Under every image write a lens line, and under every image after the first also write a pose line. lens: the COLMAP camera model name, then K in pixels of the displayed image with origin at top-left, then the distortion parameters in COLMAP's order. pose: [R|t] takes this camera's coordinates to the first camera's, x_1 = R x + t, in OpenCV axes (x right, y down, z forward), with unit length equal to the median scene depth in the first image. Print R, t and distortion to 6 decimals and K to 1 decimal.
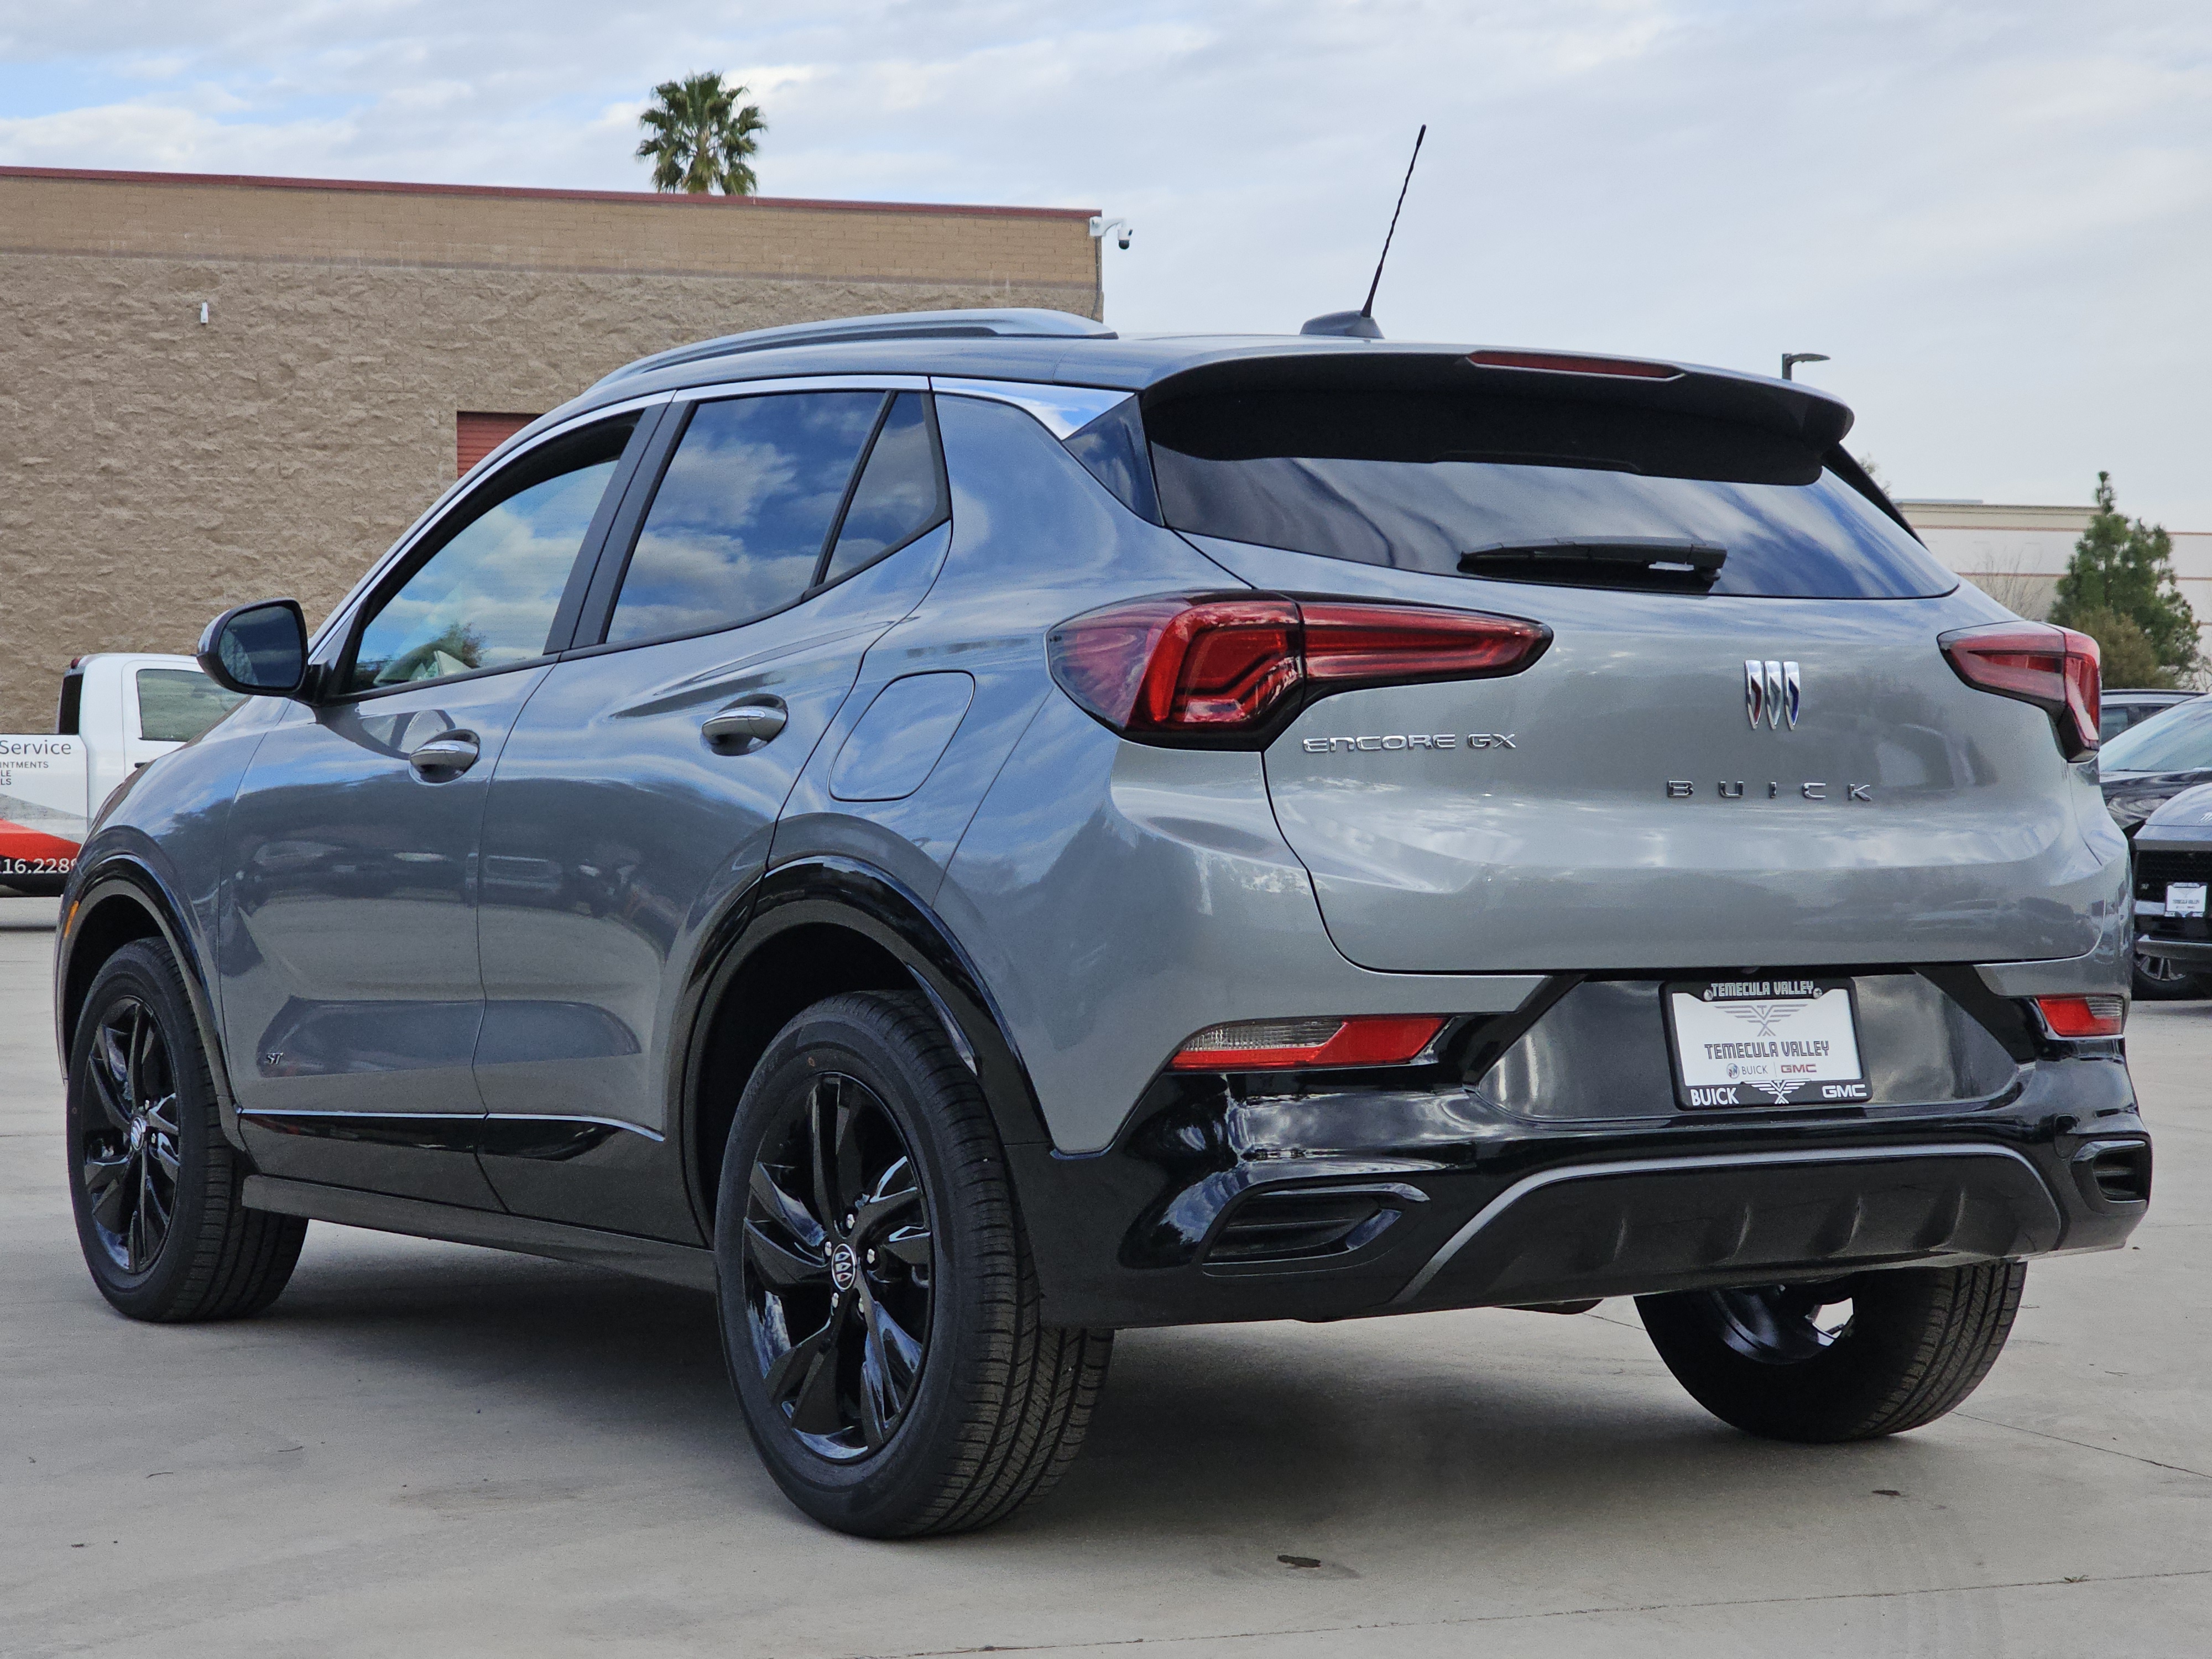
lens RADIAL K [[4312.0, 0, 1106.0], [0, 4312.0, 829.5], [0, 0, 1]] dist [-0.012560, 0.310915]
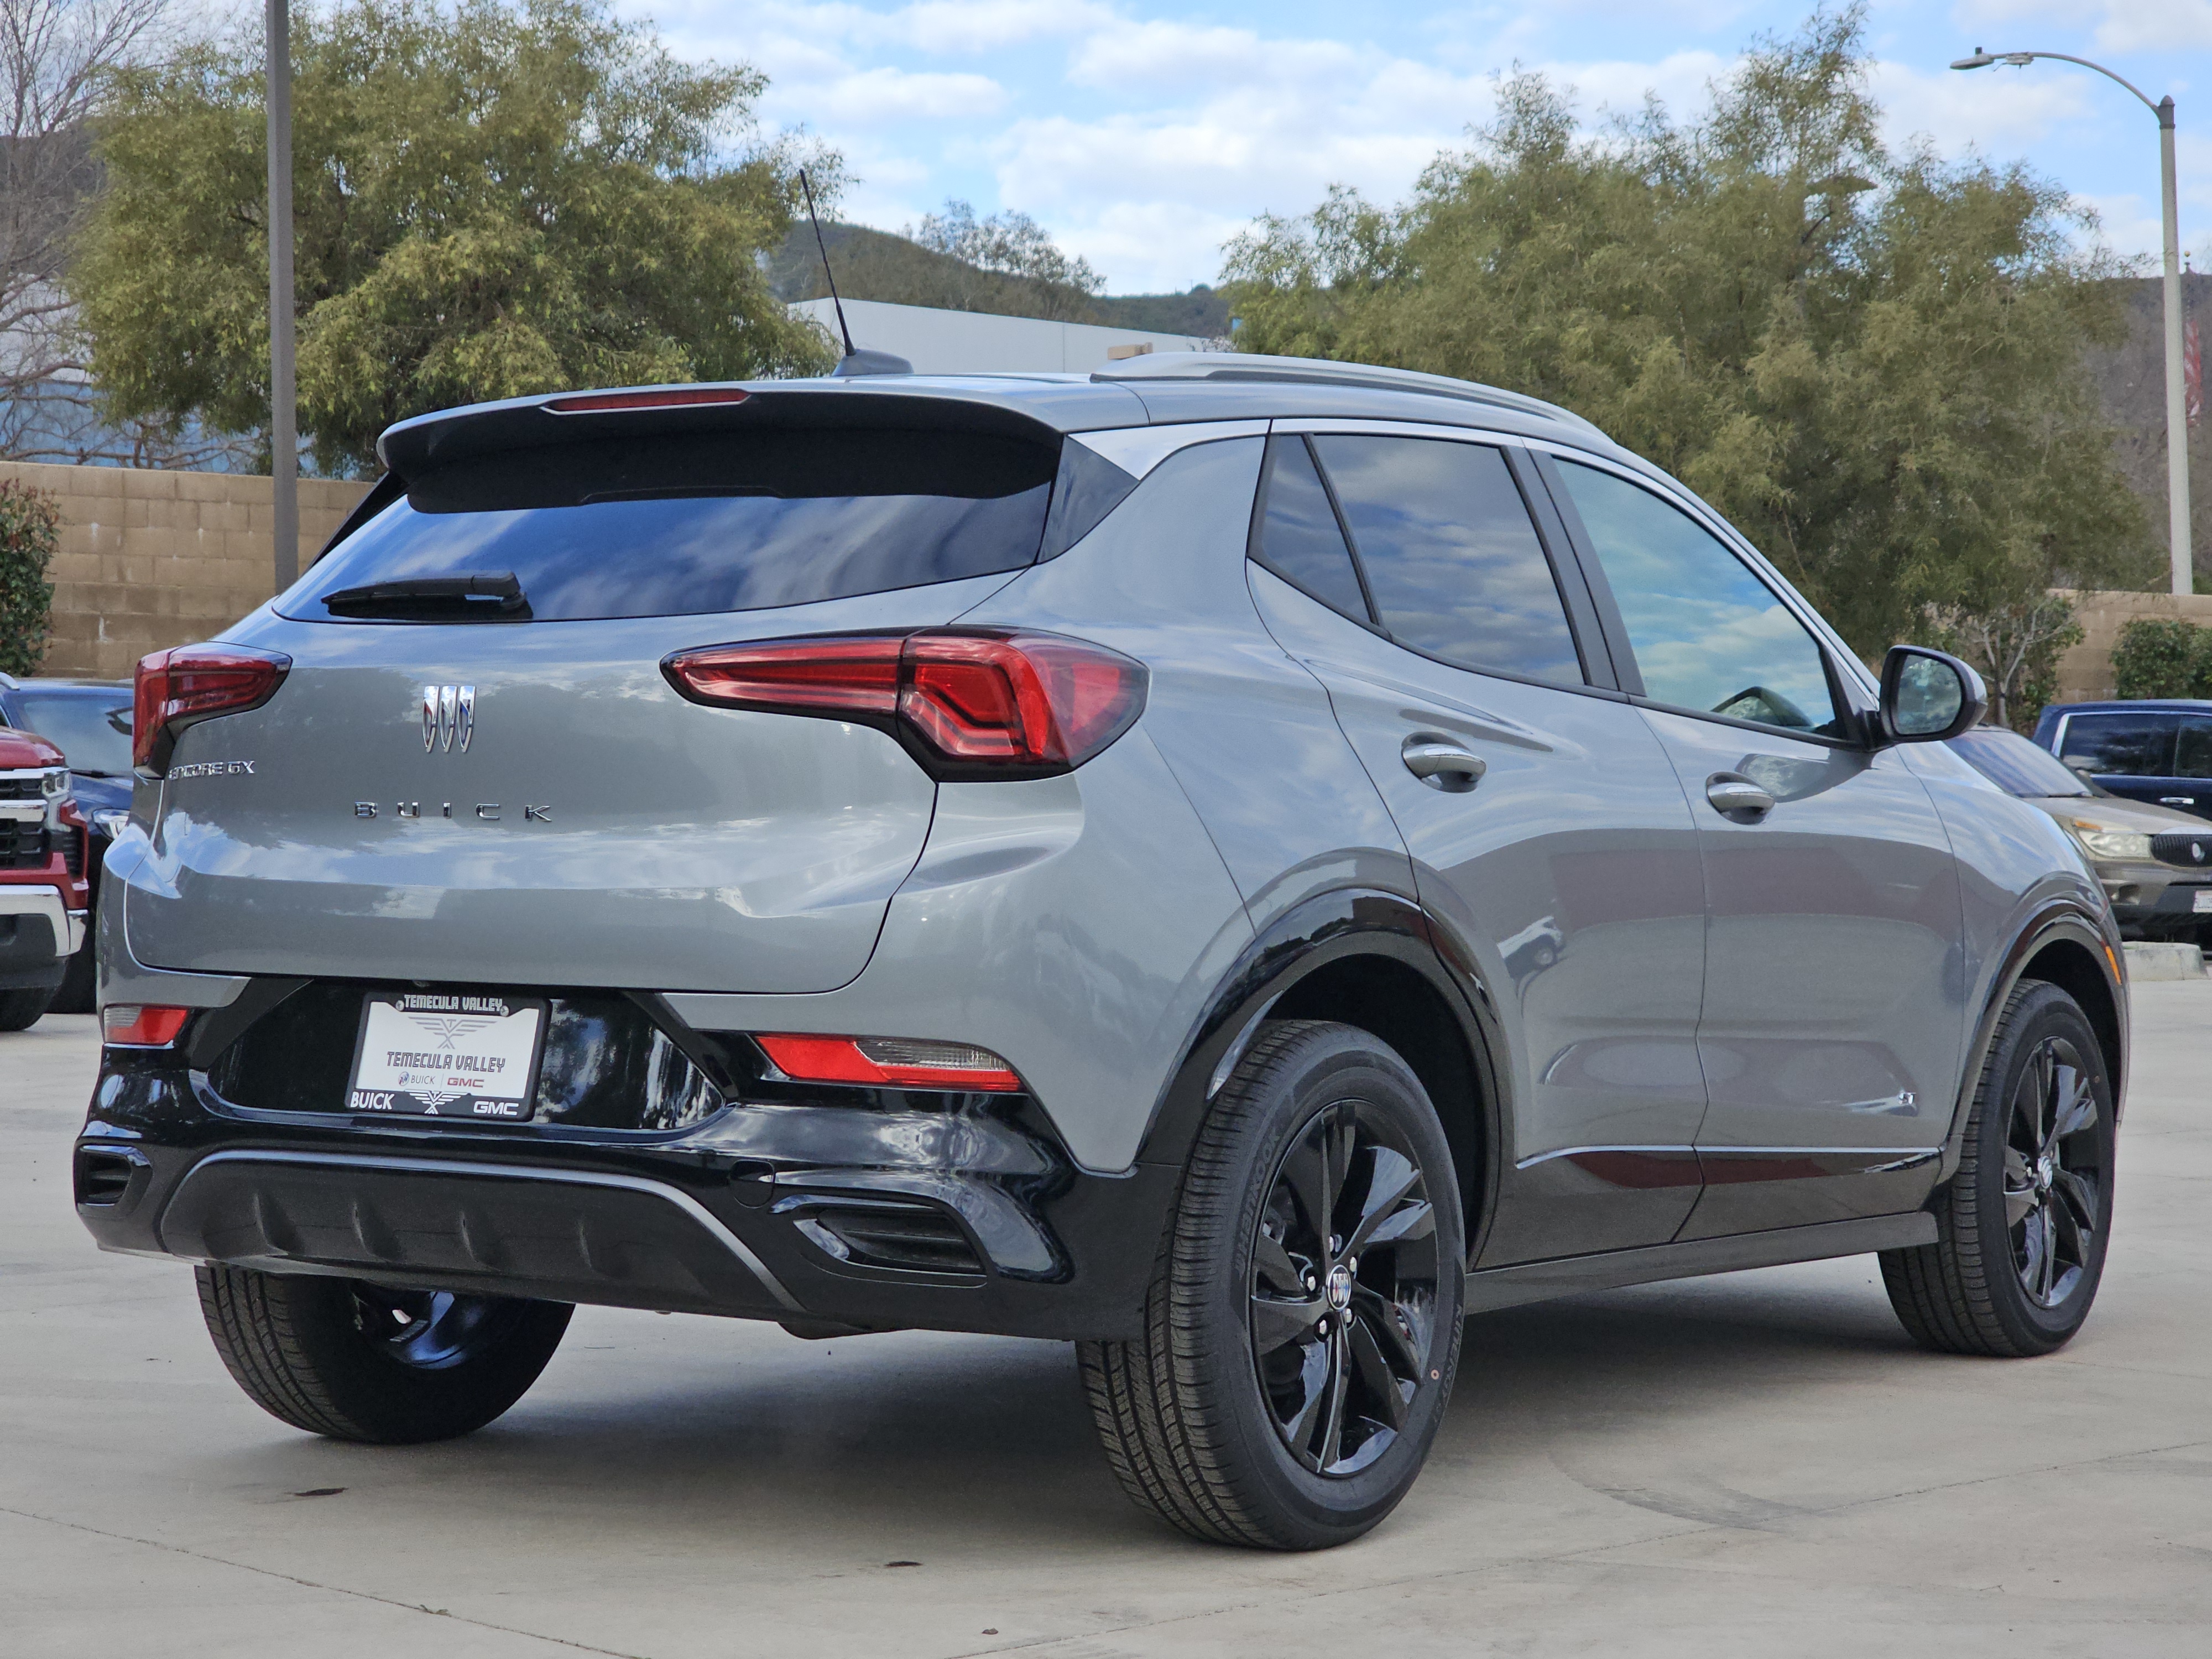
lens RADIAL K [[4312.0, 0, 1106.0], [0, 4312.0, 829.5], [0, 0, 1]] dist [-0.012560, 0.310915]
pose [[0.416546, 0.001651, -0.909113, 1.160933], [-0.015995, 0.999857, -0.005513, -0.001506], [0.908974, 0.016837, 0.416512, 0.712913]]
